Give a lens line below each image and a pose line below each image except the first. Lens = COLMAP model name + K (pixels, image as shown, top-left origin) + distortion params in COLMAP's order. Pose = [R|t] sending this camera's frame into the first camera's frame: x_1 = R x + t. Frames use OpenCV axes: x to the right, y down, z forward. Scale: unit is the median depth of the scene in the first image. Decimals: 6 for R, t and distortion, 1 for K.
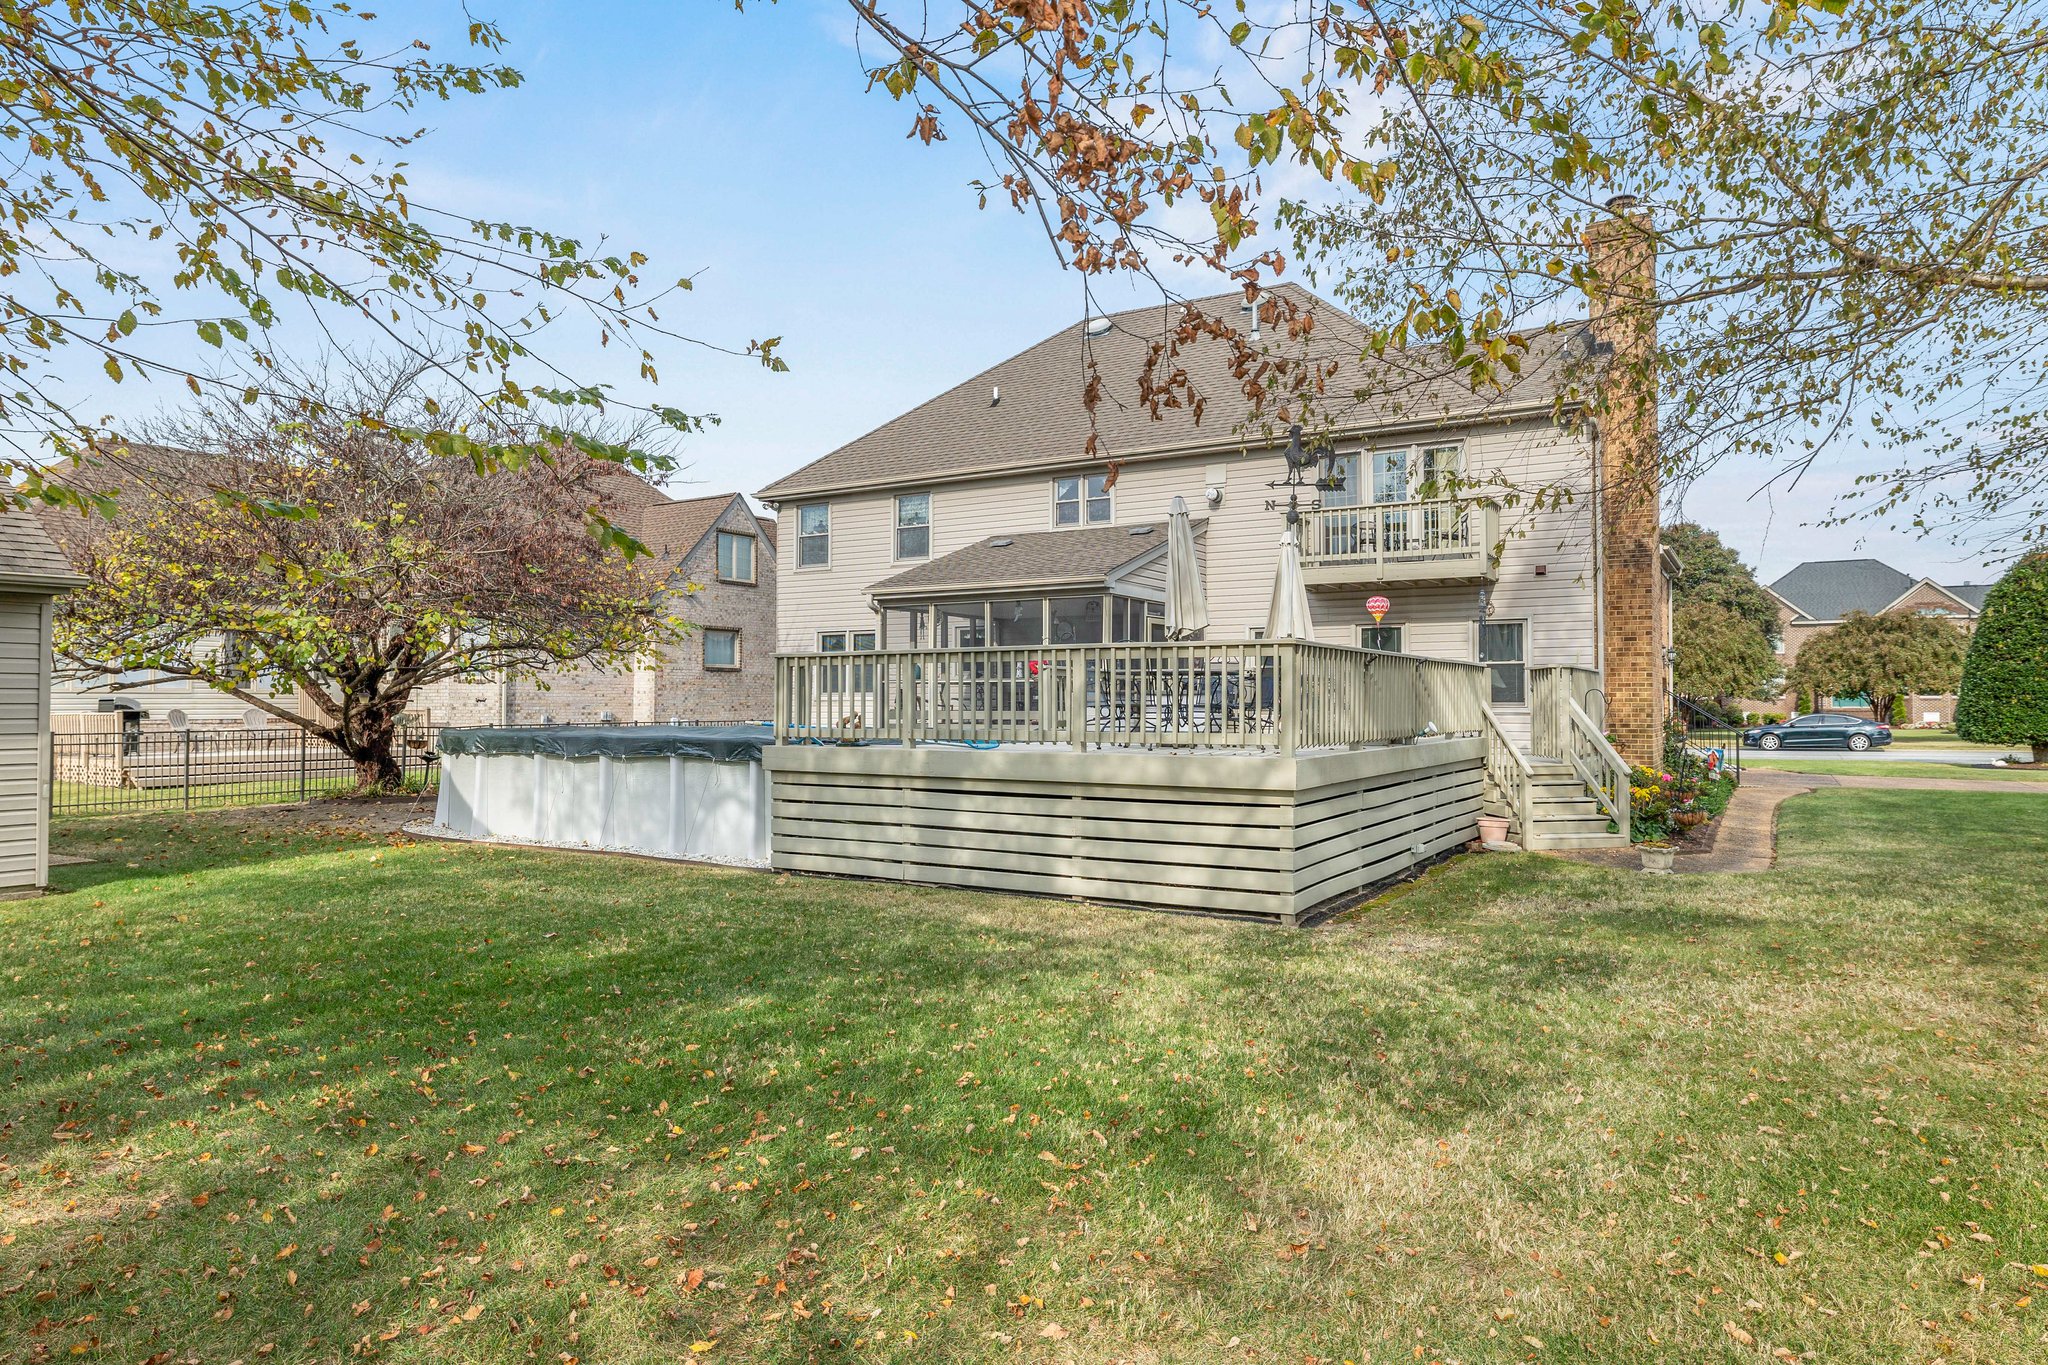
lens RADIAL K [[1268.8, 0, 1023.9], [0, 1268.8, 689.5], [0, 0, 1]] dist [-0.003198, -0.000353]
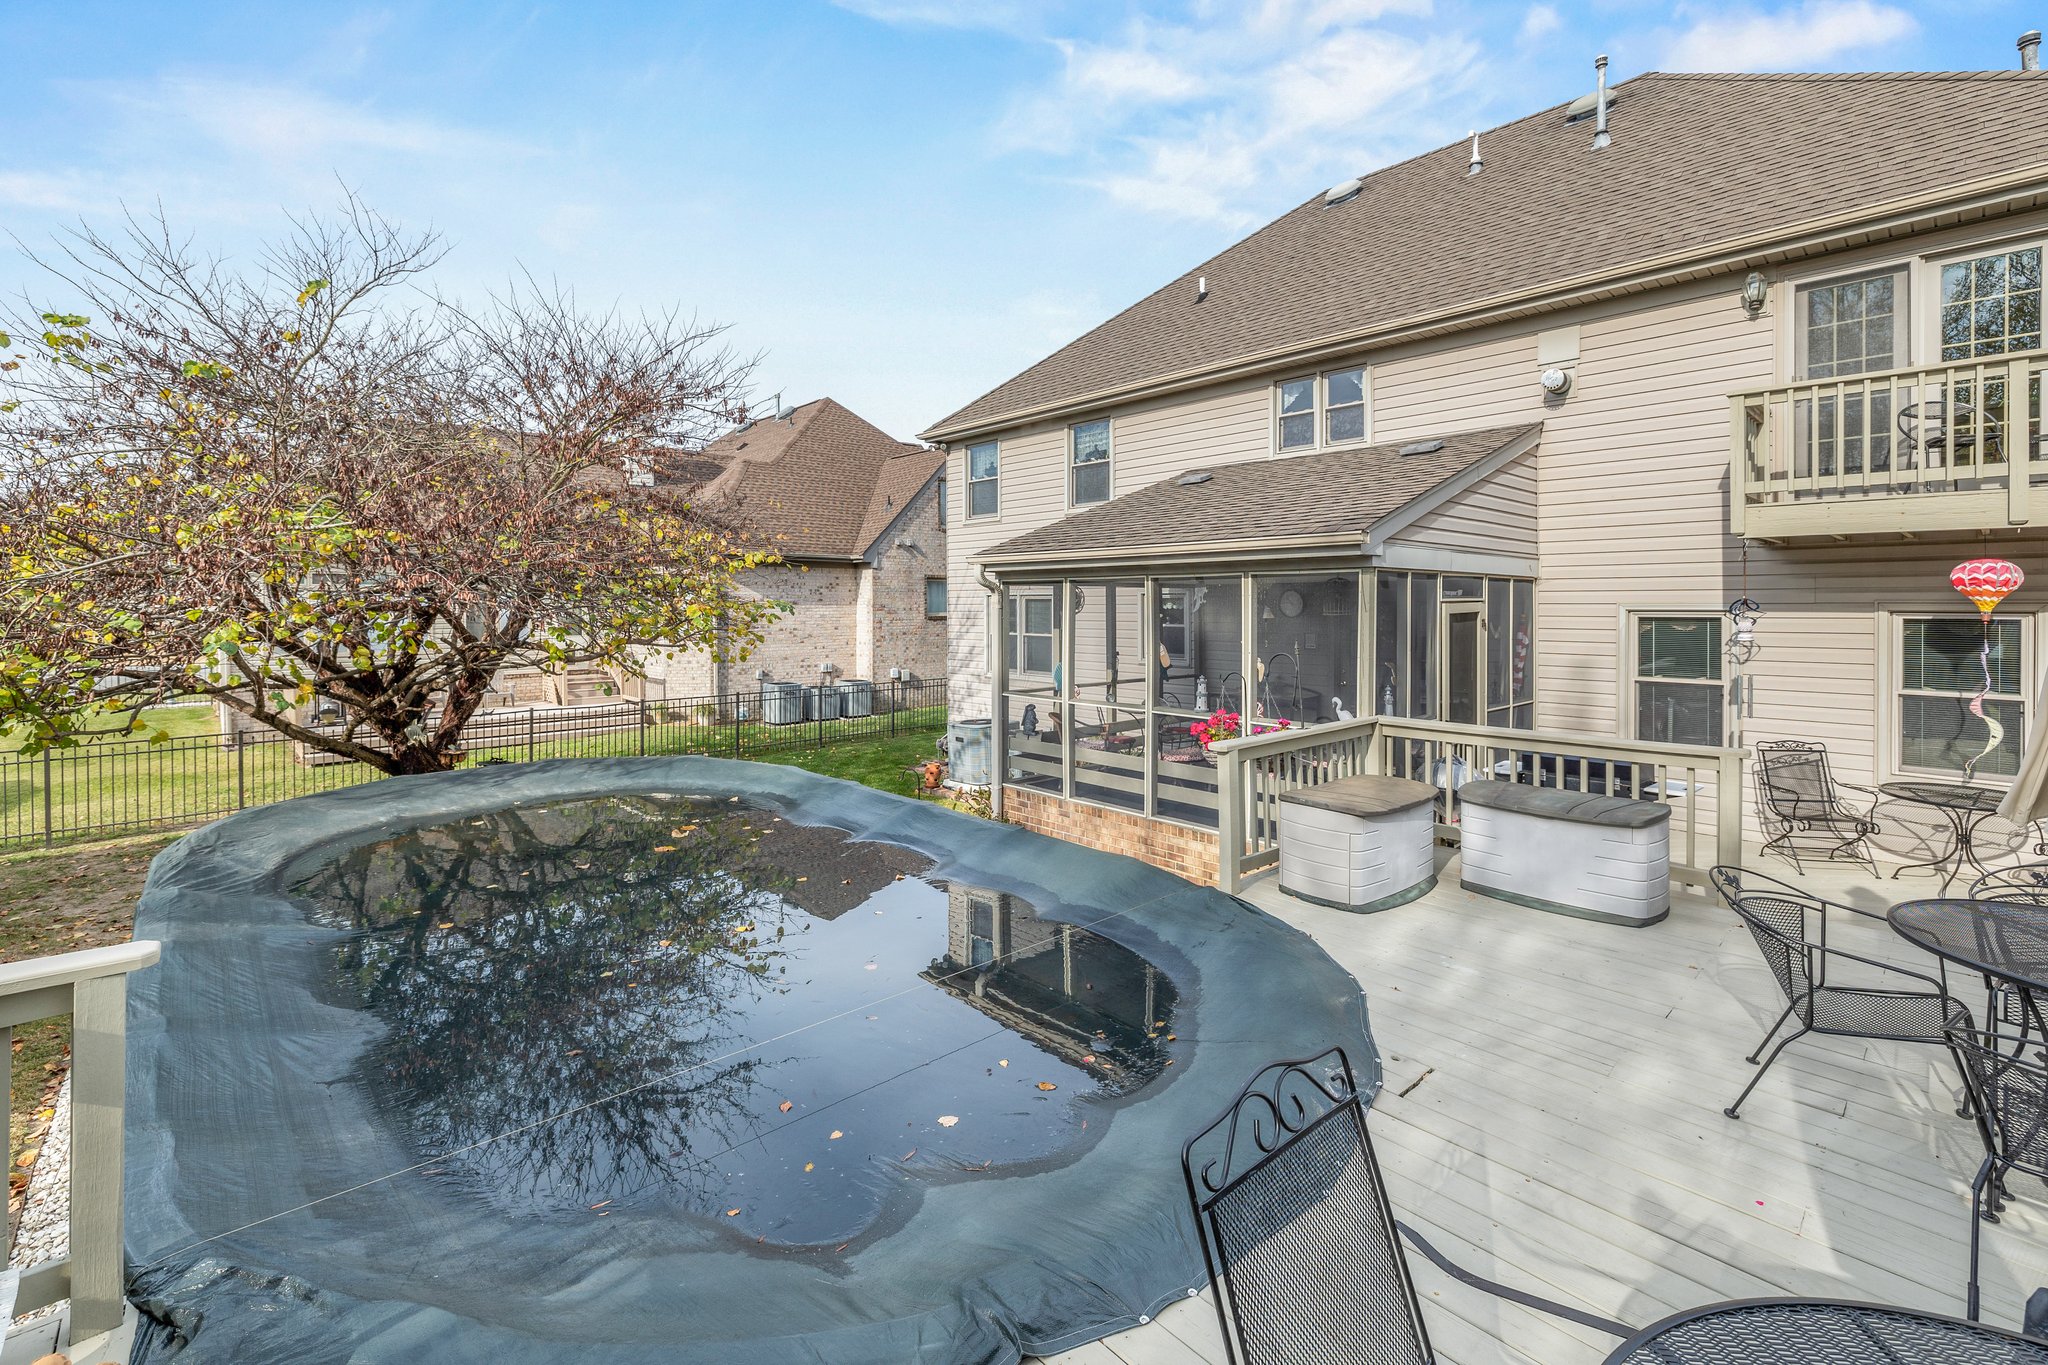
lens RADIAL K [[888.7, 0, 1028.4], [0, 888.7, 607.6], [0, 0, 1]] dist [-0.001544, -0.000878]
pose [[0.961916, -0.002306, -0.273335, 0.028314], [0.008136, 0.999763, 0.020195, -0.059991], [0.273224, -0.021650, 0.961707, 0.543981]]
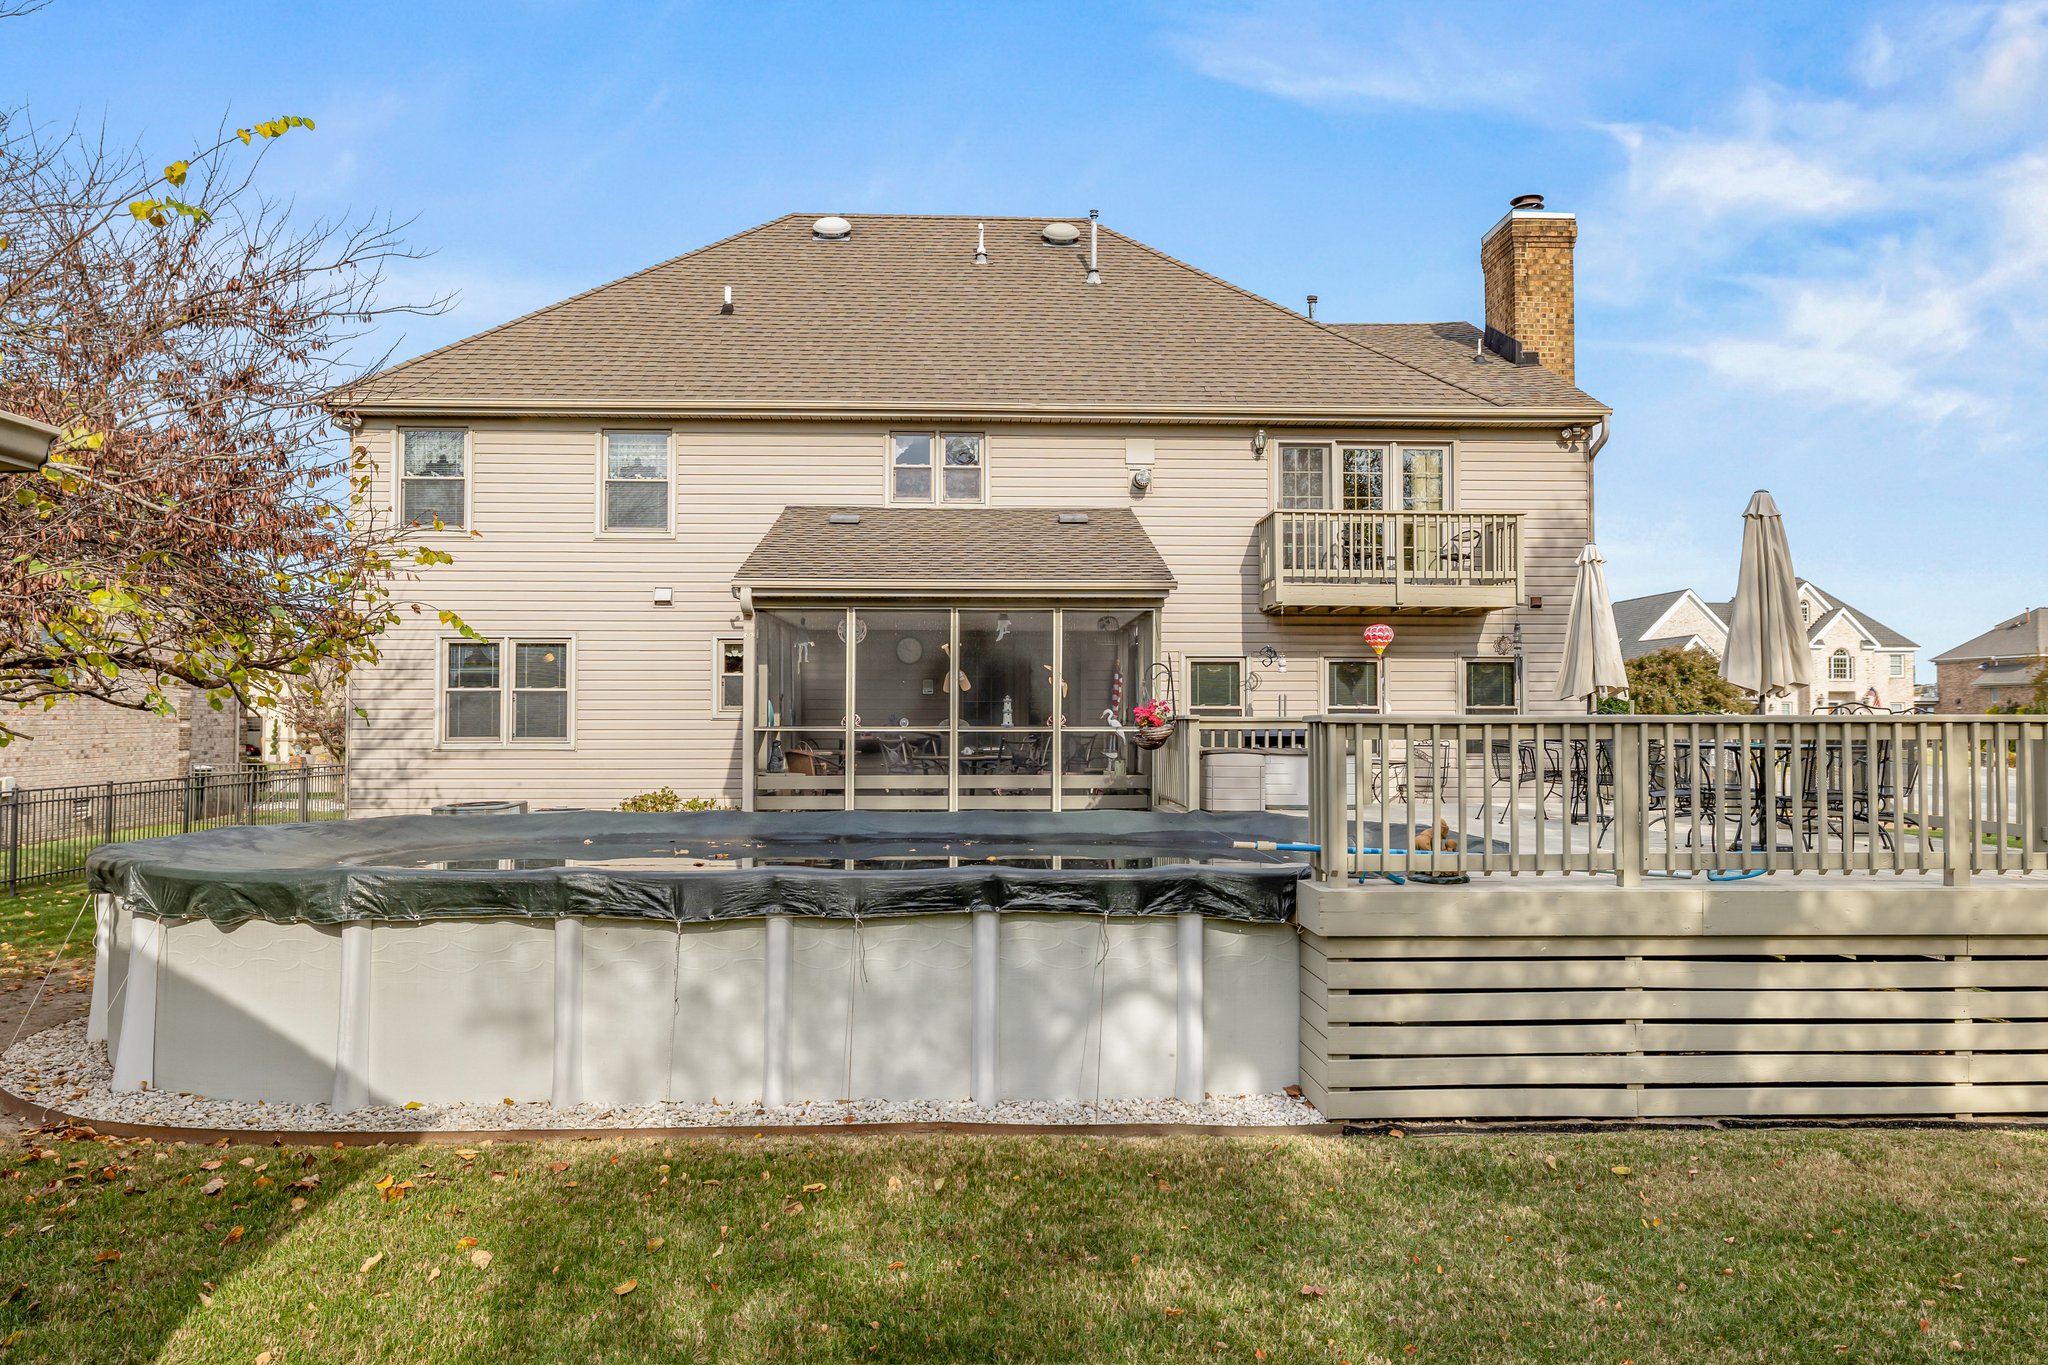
lens RADIAL K [[1418.8, 0, 1019.3], [0, 1418.8, 671.8], [0, 0, 1]] dist [-0.008062, 0.007235]
pose [[0.825772, 0.018324, 0.563706, -0.387151], [-0.007164, 0.999732, -0.022003, -0.019785], [-0.563958, 0.014131, 0.825682, 0.350586]]
